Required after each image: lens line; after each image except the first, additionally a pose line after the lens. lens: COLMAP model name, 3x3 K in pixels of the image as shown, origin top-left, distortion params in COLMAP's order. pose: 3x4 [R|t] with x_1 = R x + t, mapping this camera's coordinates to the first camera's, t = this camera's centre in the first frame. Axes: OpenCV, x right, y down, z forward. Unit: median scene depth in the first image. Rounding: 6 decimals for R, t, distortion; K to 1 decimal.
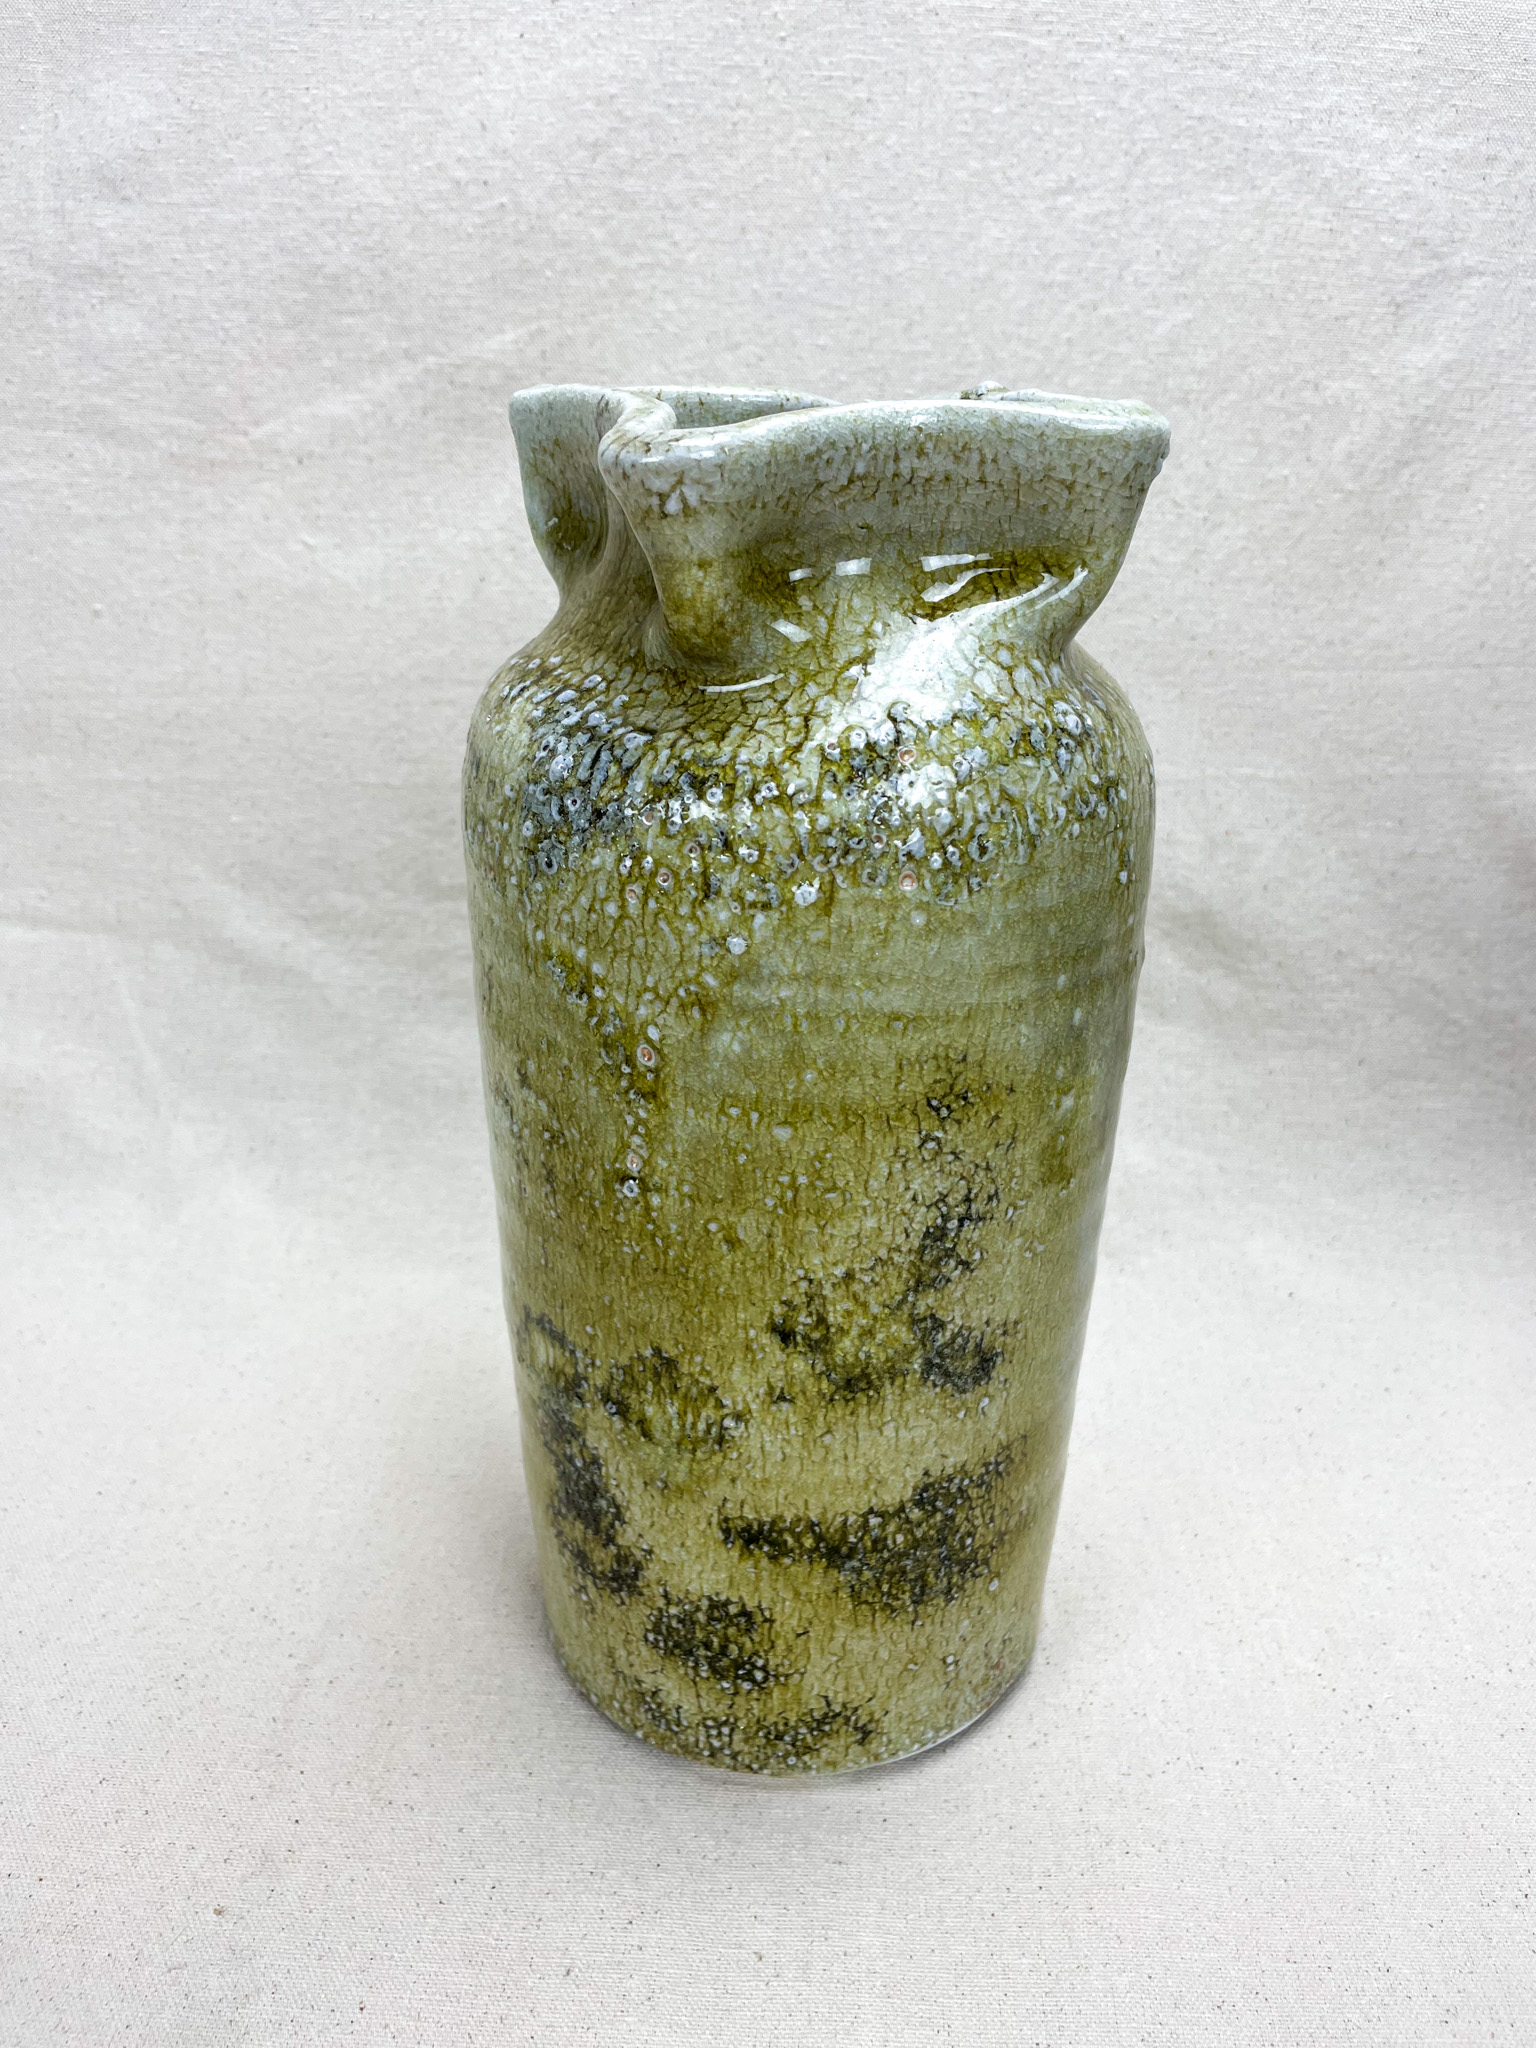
lens RADIAL K [[1569.2, 0, 774.1], [0, 1569.2, 998.2], [0, 0, 1]] dist [0.062370, -0.102176]
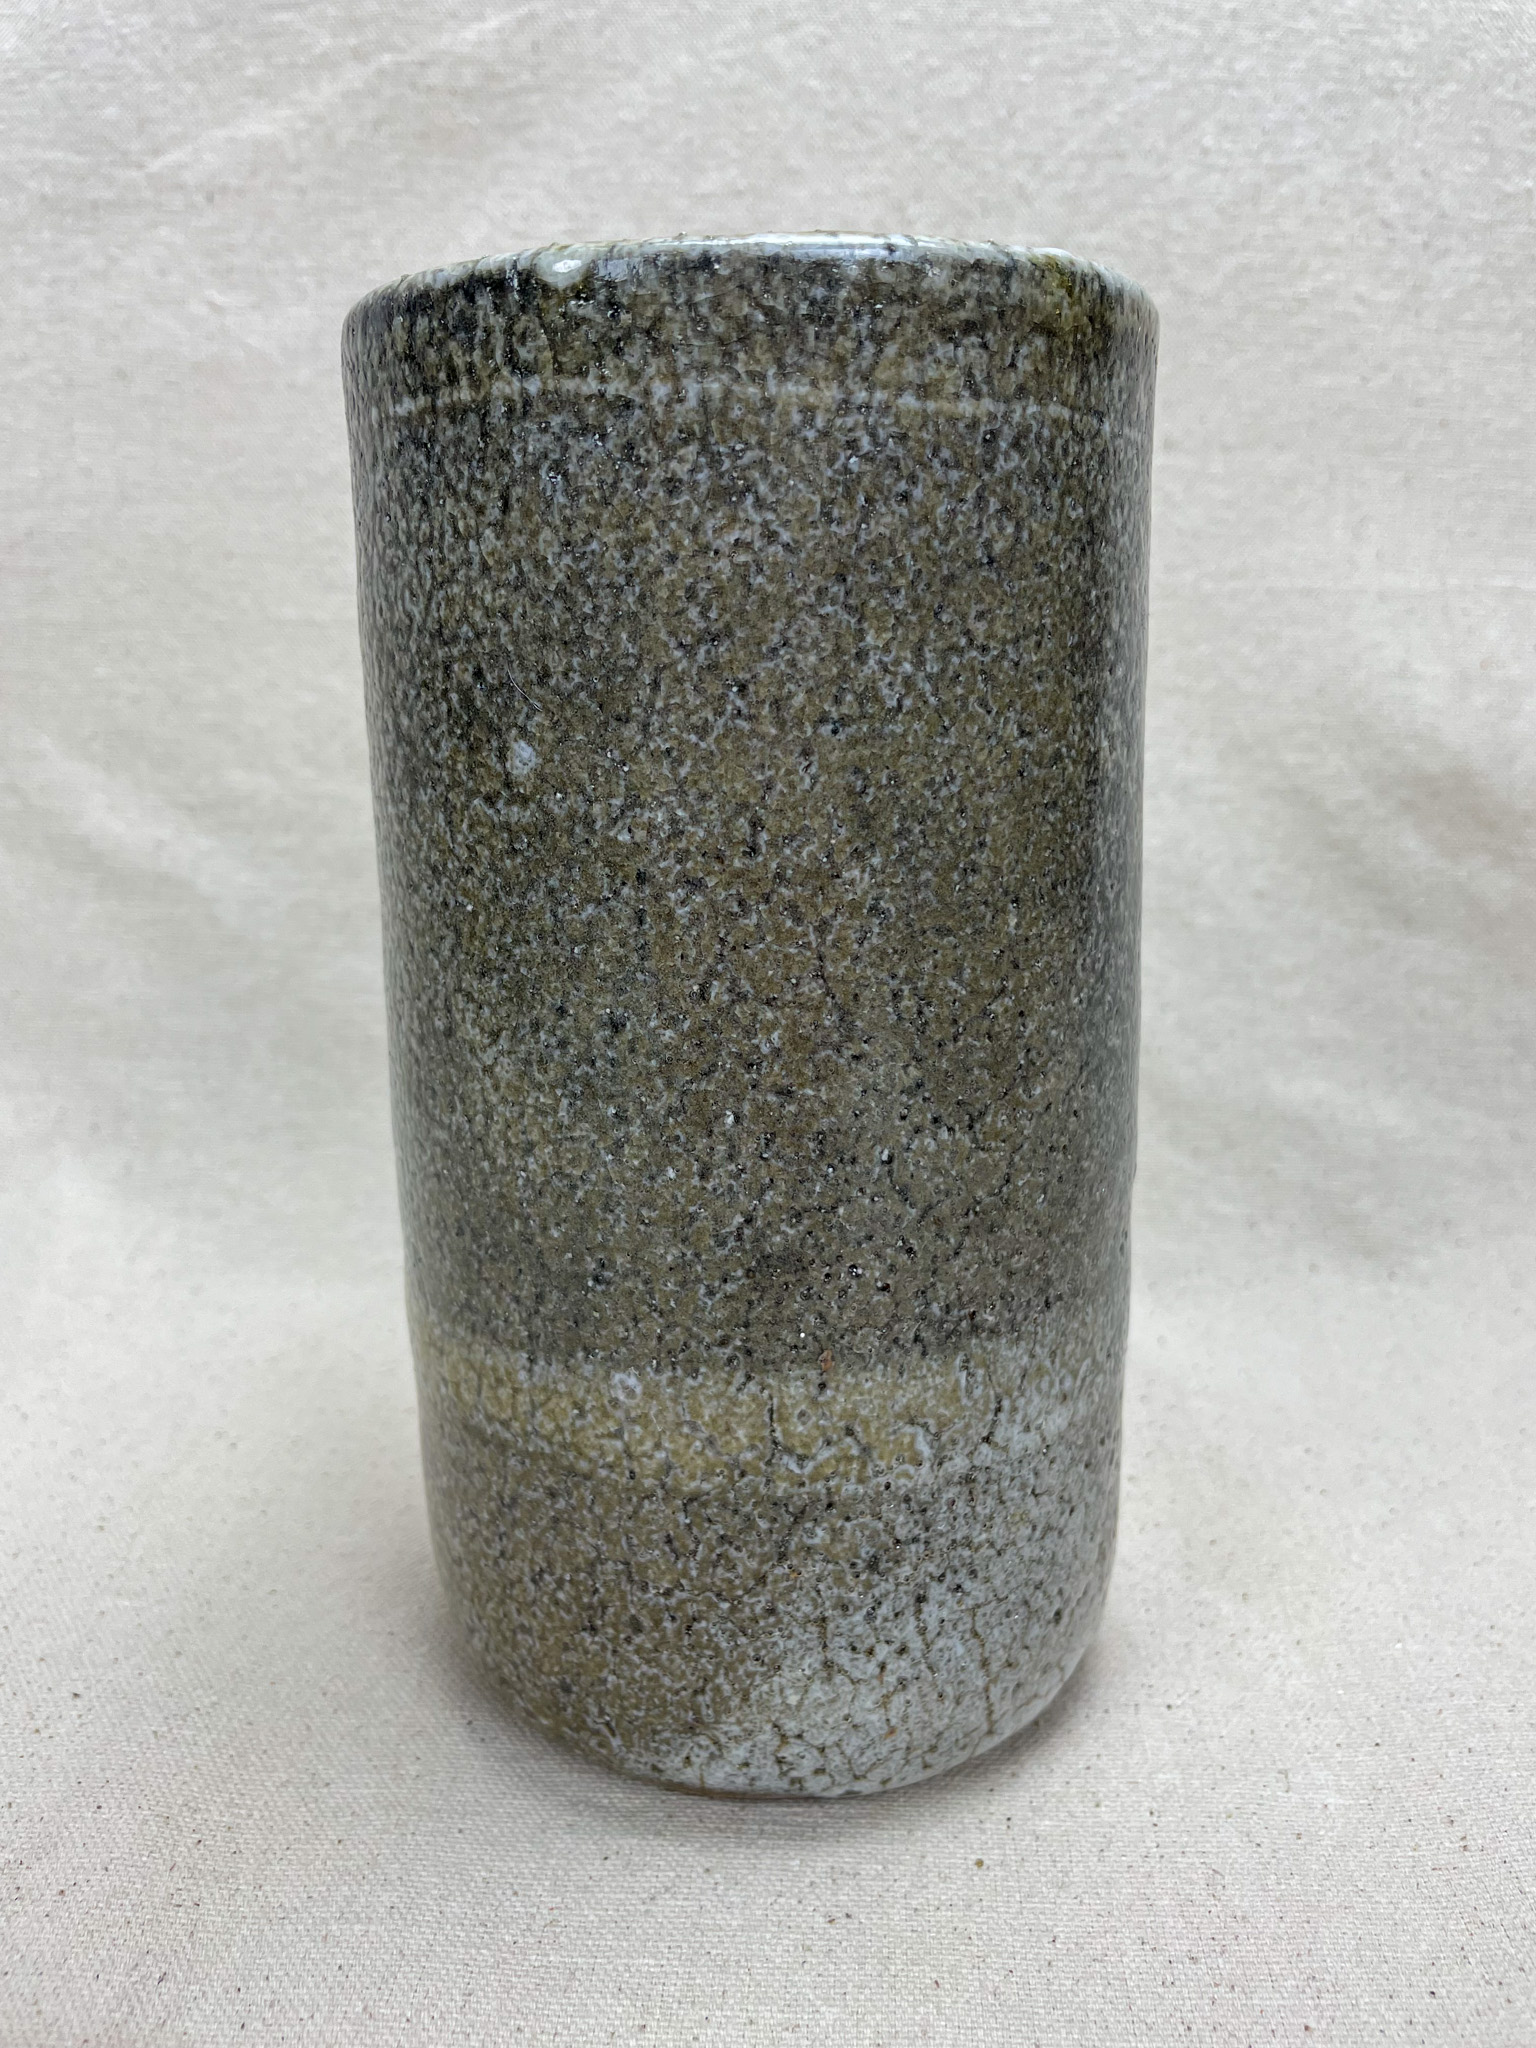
lens RADIAL K [[1569.2, 0, 772.4], [0, 1569.2, 1009.7], [0, 0, 1]] dist [0.062370, -0.102176]
pose [[0.999936, -0.011195, -0.001629, -0.036707], [0.010764, 0.985819, -0.167467, 0.173749], [0.003481, 0.167439, 0.985876, 0.333350]]
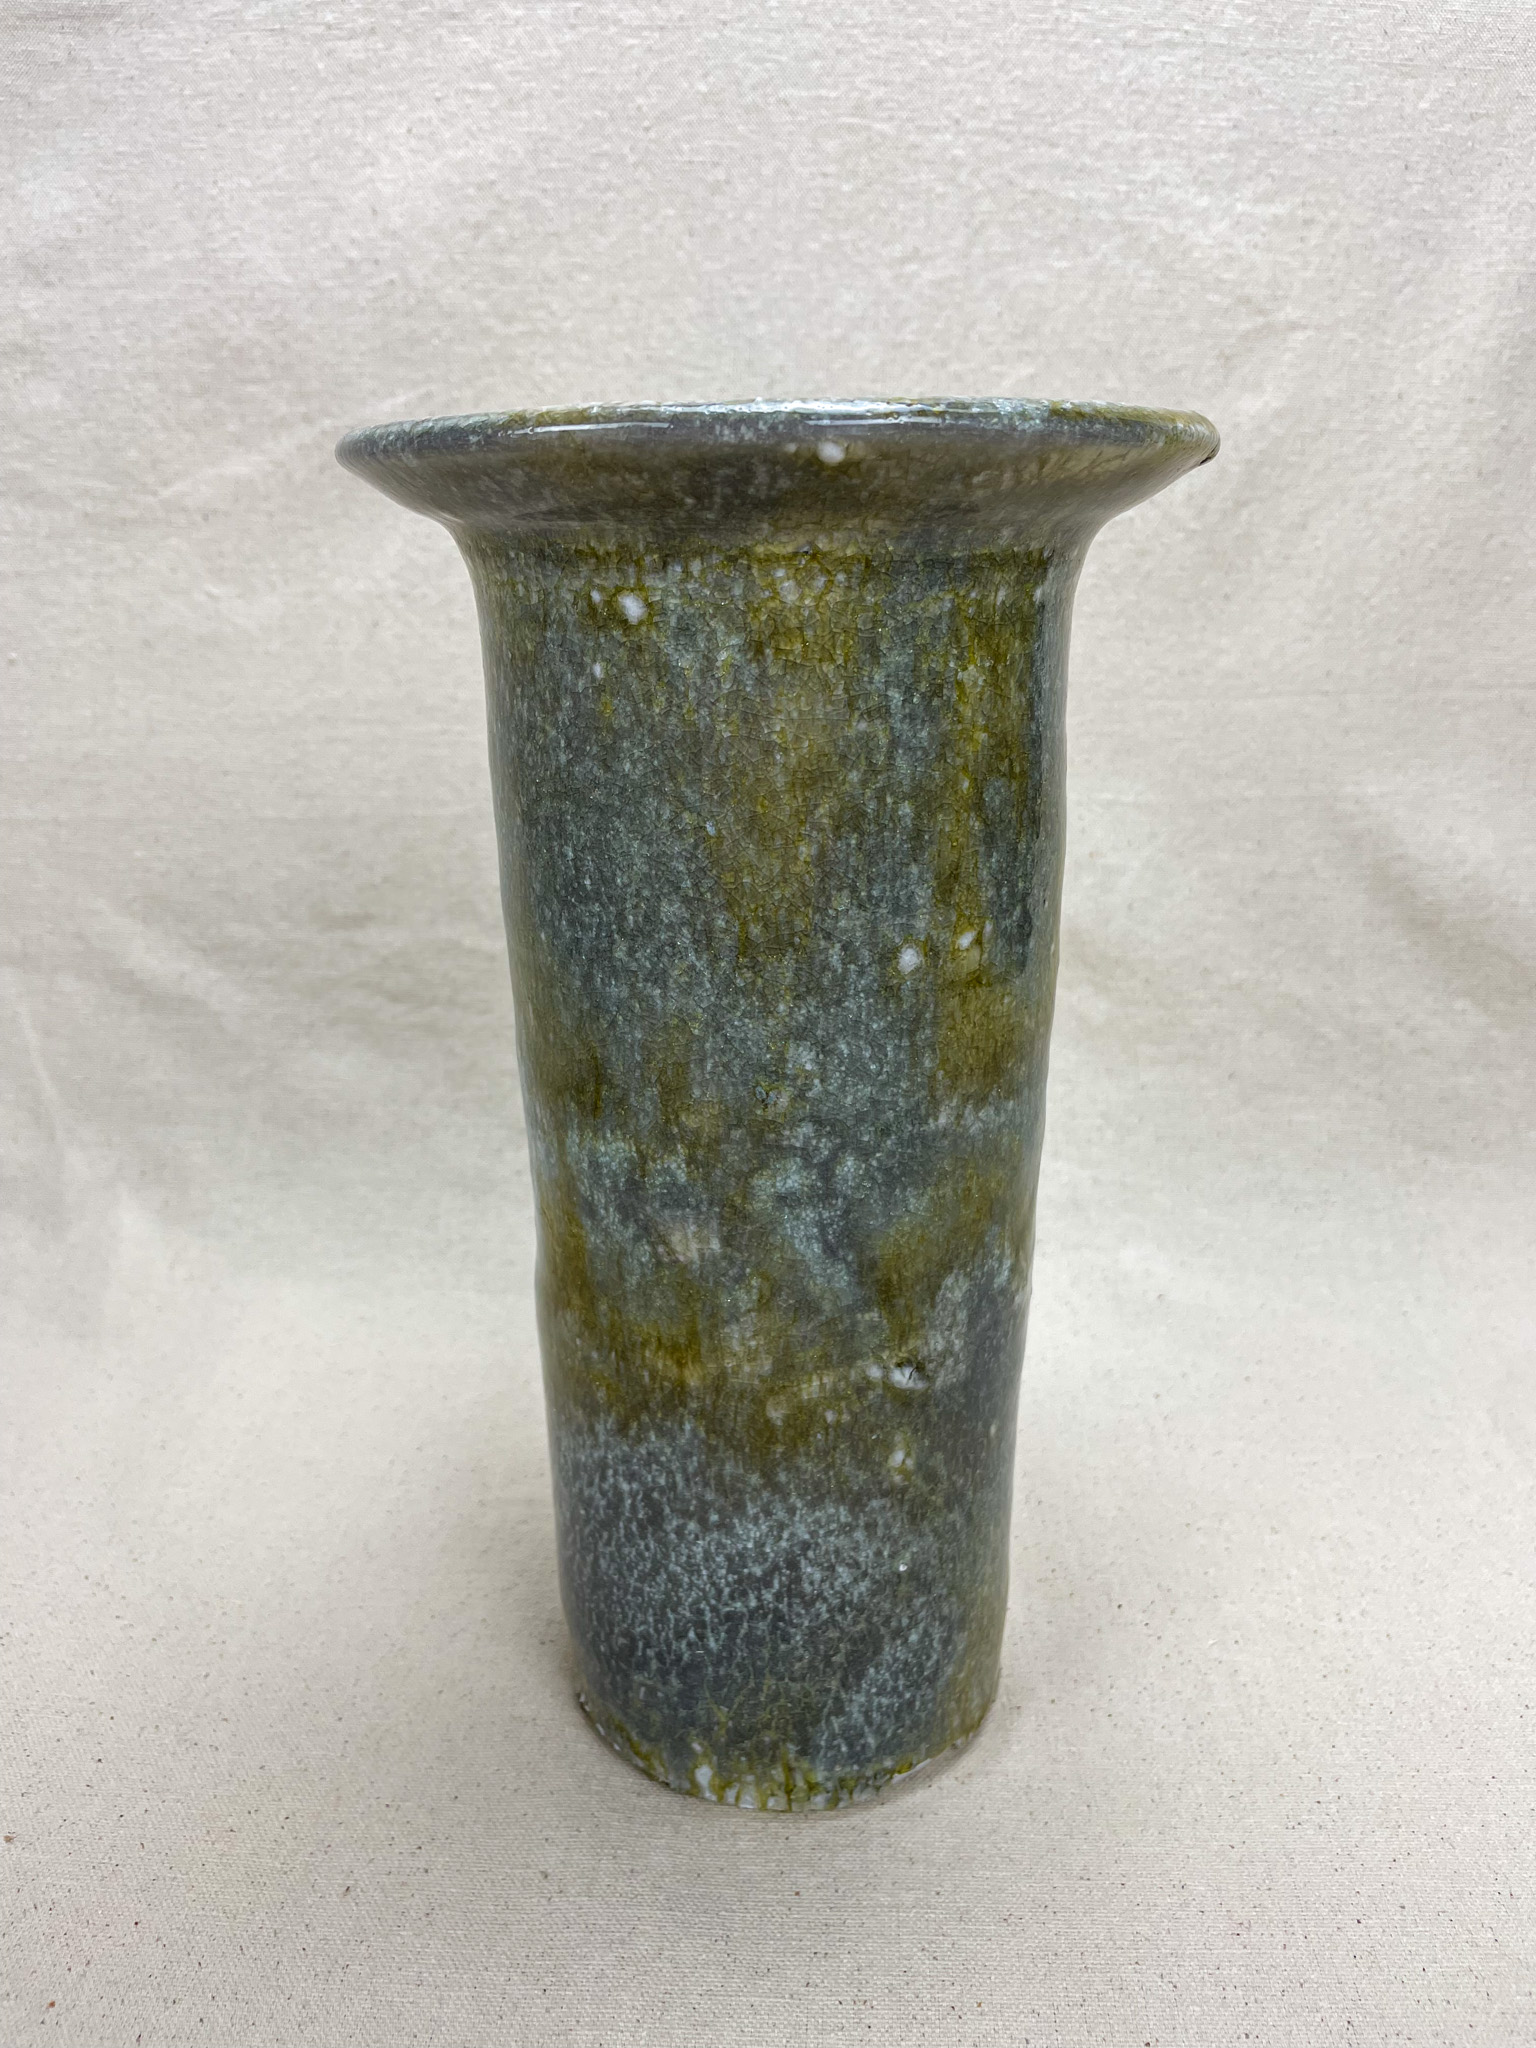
lens RADIAL K [[1569.2, 0, 774.1], [0, 1569.2, 1007.2], [0, 0, 1]] dist [0.062370, -0.102176]
pose [[0.999898, -0.011069, -0.009063, 0.091187], [0.010105, 0.994906, -0.100297, 0.101253], [0.010127, 0.100195, 0.994916, -0.022815]]
